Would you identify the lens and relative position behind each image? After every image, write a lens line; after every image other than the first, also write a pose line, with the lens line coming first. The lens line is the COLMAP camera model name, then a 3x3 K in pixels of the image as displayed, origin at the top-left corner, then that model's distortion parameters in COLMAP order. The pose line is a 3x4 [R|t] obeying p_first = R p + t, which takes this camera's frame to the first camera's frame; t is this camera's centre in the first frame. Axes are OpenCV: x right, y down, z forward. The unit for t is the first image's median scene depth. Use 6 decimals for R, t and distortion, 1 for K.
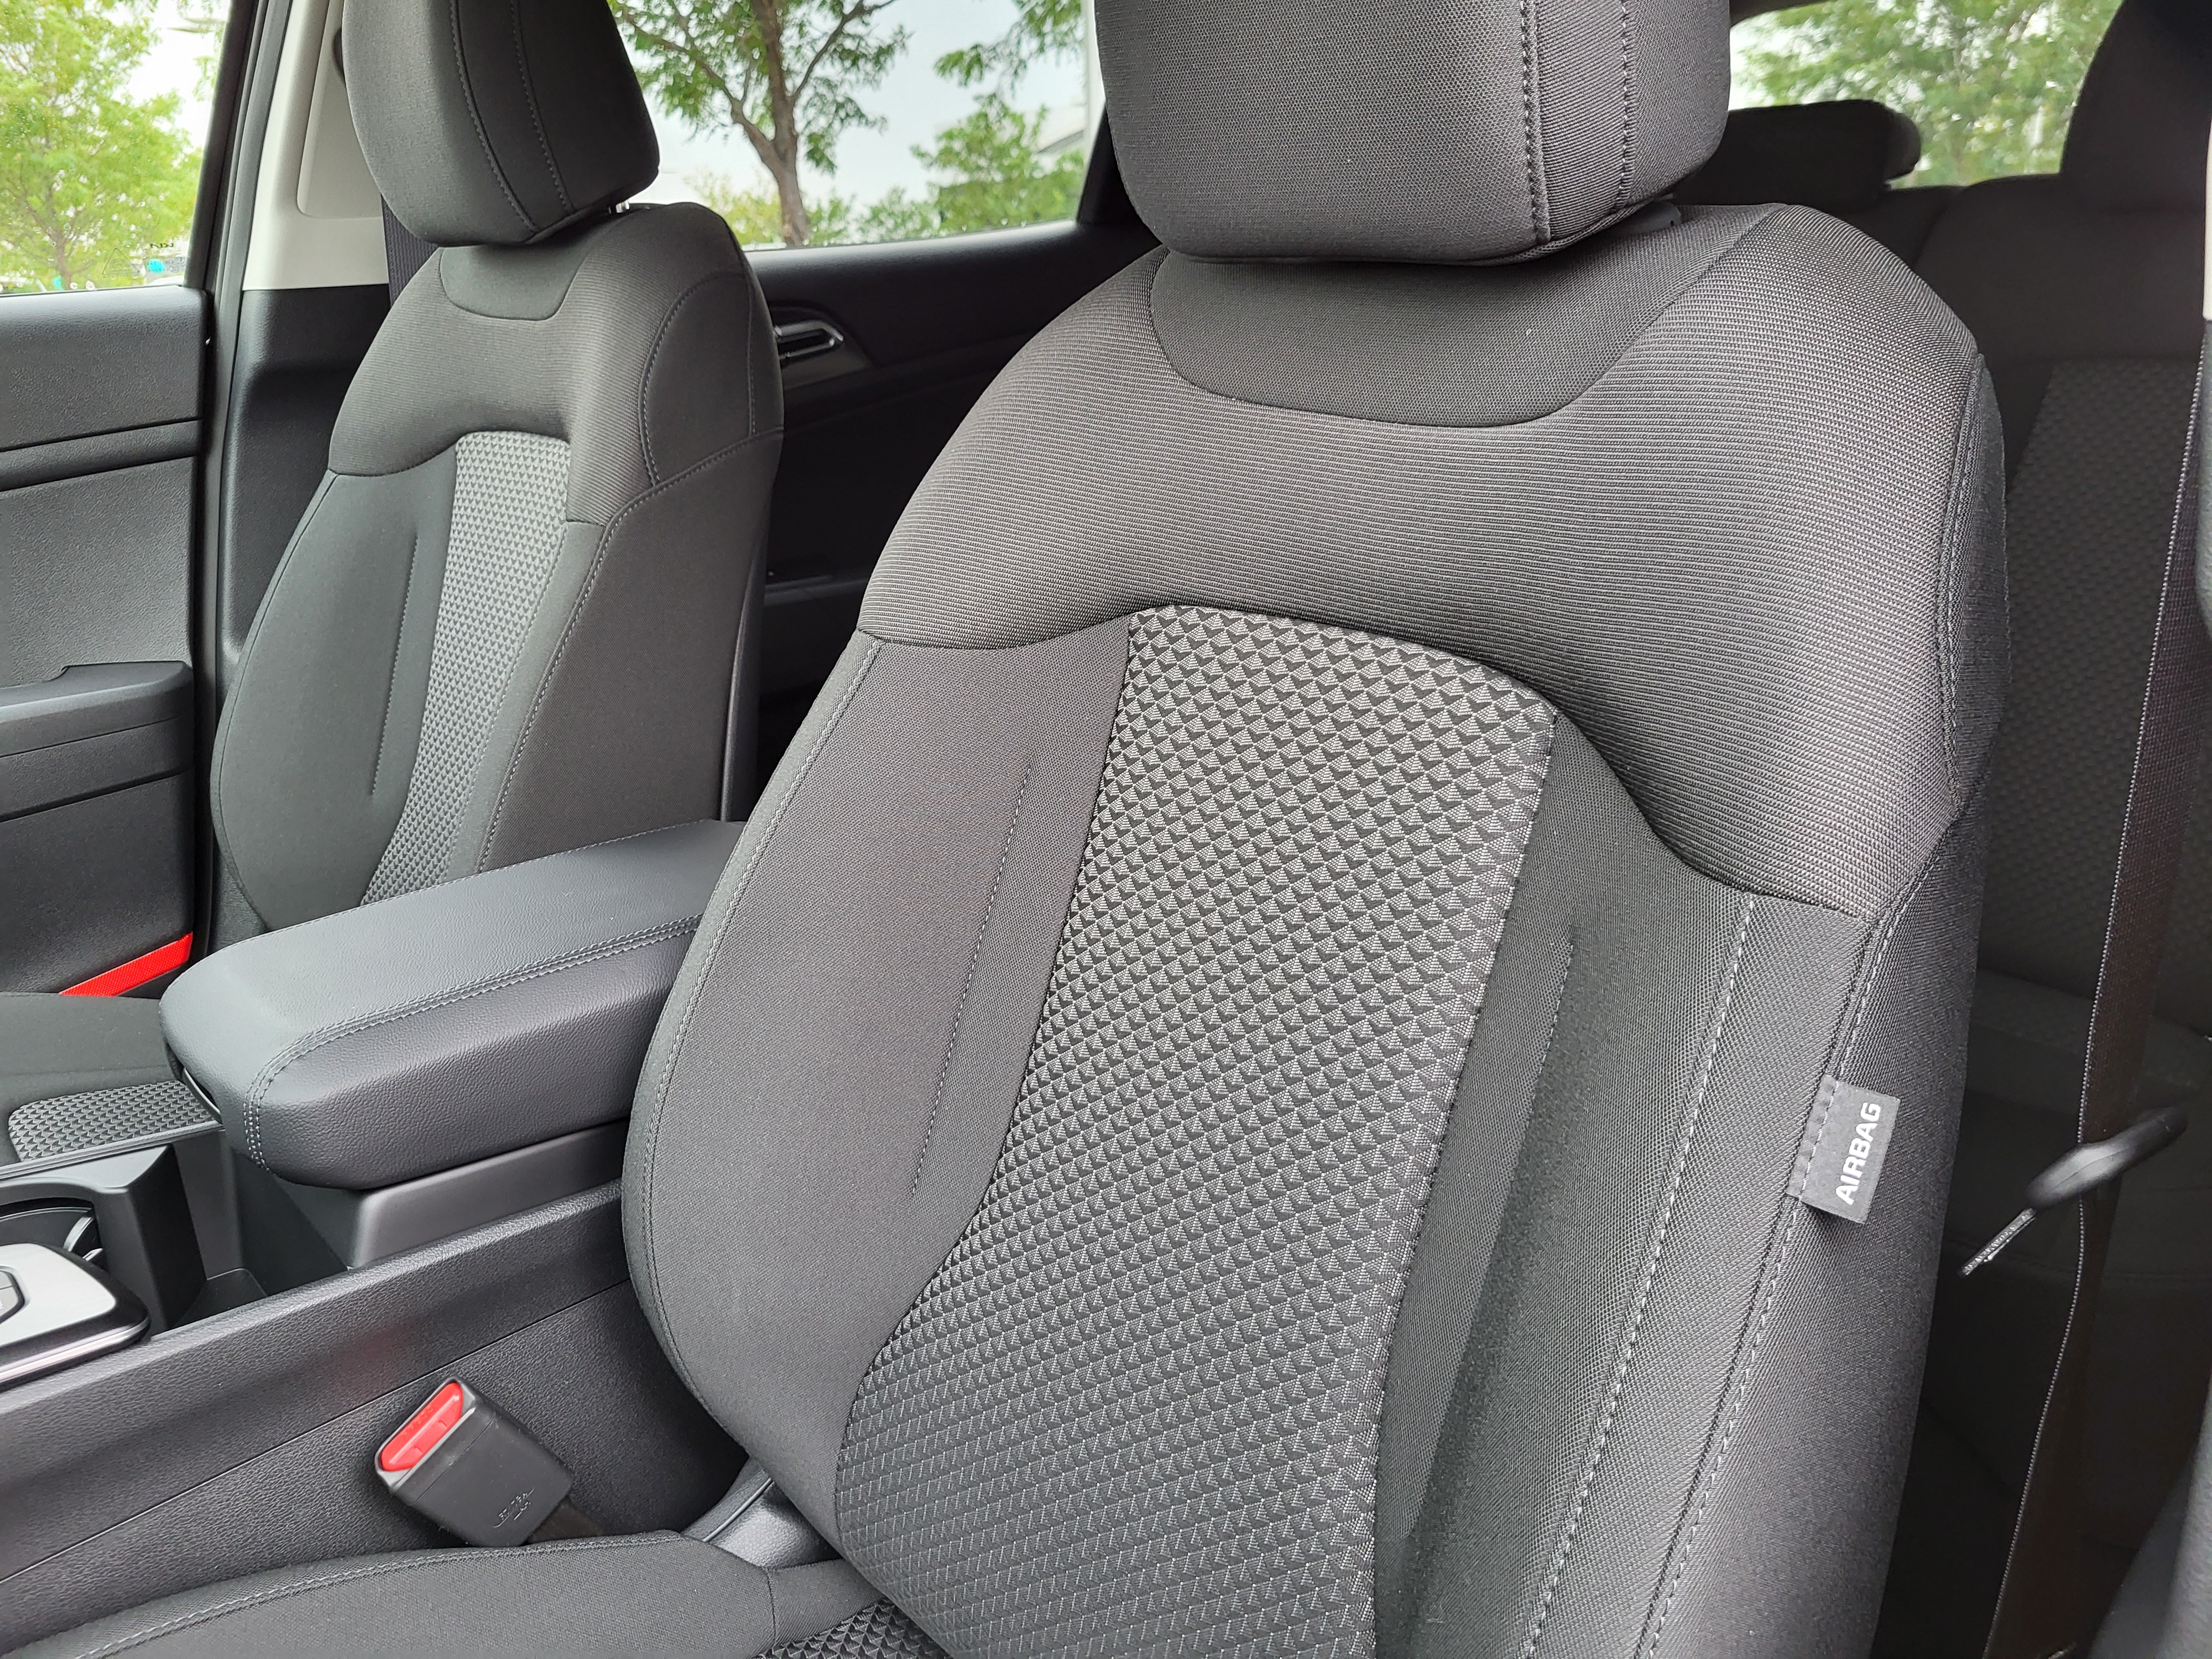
lens RADIAL K [[1711.8, 0, 1167.6], [0, 1711.8, 792.4], [0, 0, 1]] dist [0.013541, 0.003999]
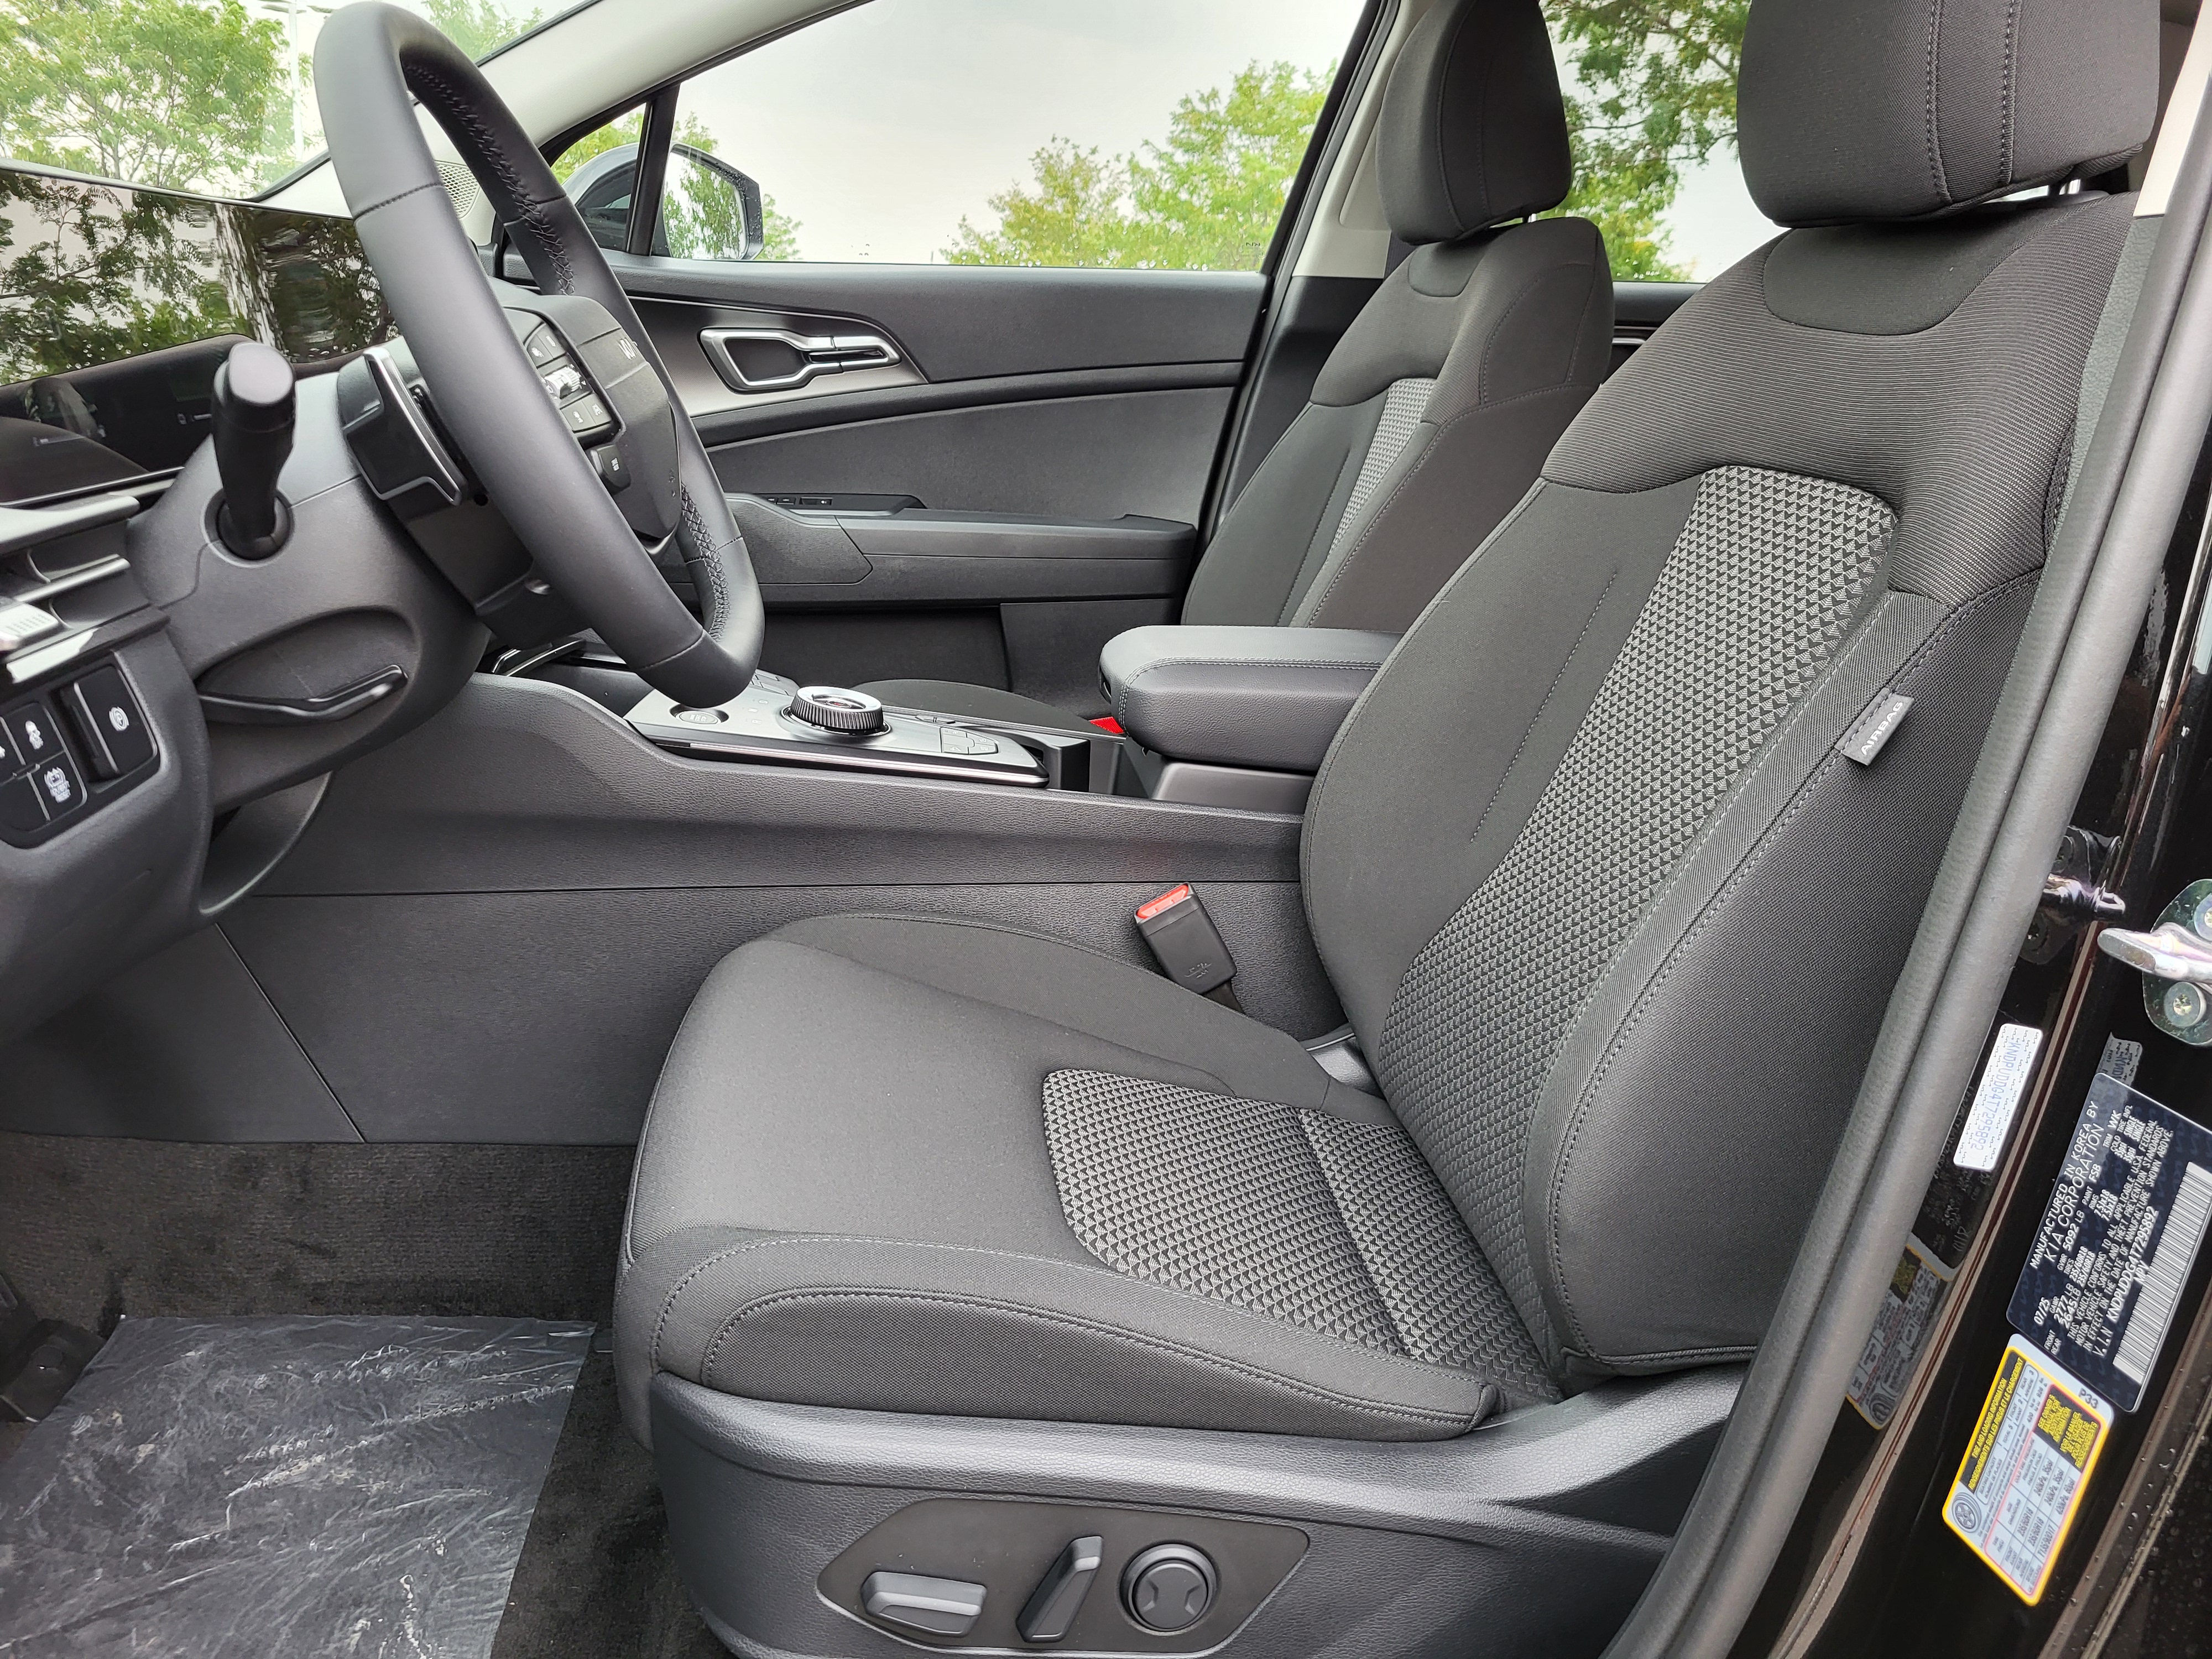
lens RADIAL K [[1711.8, 0, 1167.6], [0, 1711.8, 792.4], [0, 0, 1]] dist [0.013541, 0.003999]
pose [[0.825869, 0.222013, -0.518315, 0.367086], [-0.248402, 0.968470, 0.019033, 0.213567], [0.506198, 0.113032, 0.854978, -0.384996]]
